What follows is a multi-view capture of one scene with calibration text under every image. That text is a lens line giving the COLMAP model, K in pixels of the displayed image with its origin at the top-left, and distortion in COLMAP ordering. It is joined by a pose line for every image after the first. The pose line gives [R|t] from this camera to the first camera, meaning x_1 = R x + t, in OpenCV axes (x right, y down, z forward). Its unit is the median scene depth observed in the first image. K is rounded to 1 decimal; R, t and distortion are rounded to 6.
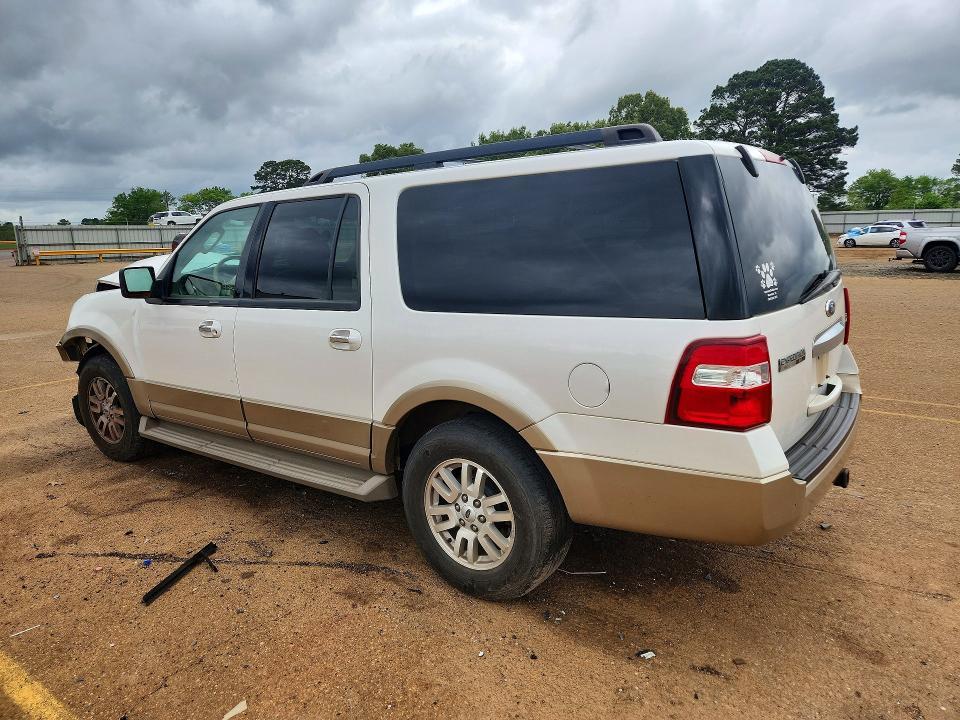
lens RADIAL K [[675.0, 0, 485.4], [0, 675.0, 355.5], [0, 0, 1]] dist [0.036737, -0.044735]
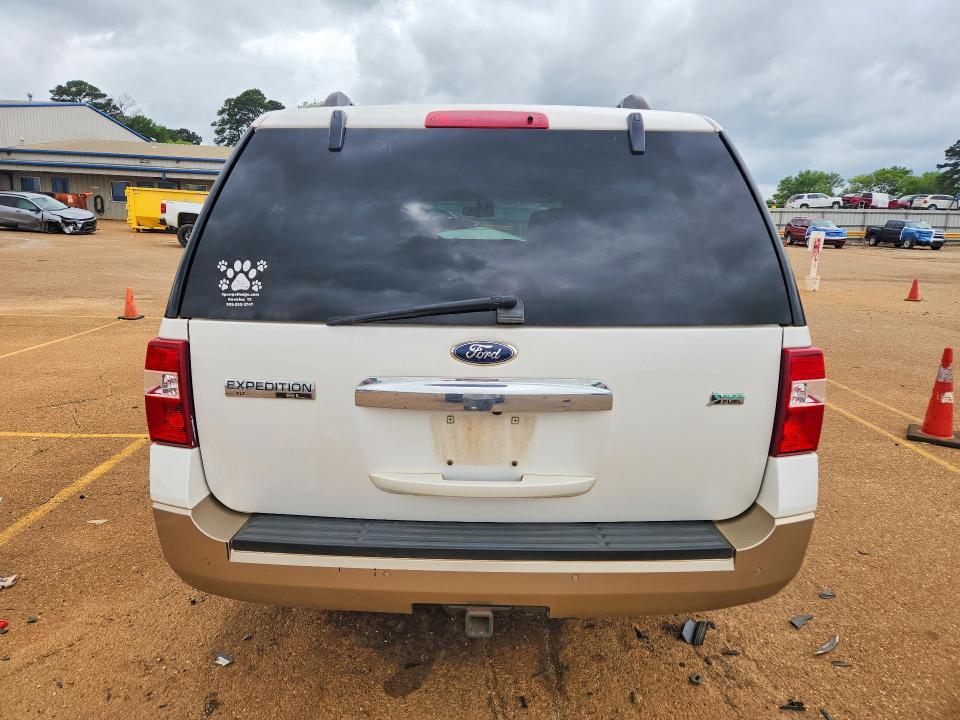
lens RADIAL K [[675.0, 0, 485.4], [0, 675.0, 355.5], [0, 0, 1]] dist [0.036737, -0.044735]
pose [[0.552507, 0.194638, -0.810464, 0.088667], [-0.174653, 0.977801, 0.115761, -0.012071], [0.815005, 0.077591, 0.574236, 0.056171]]
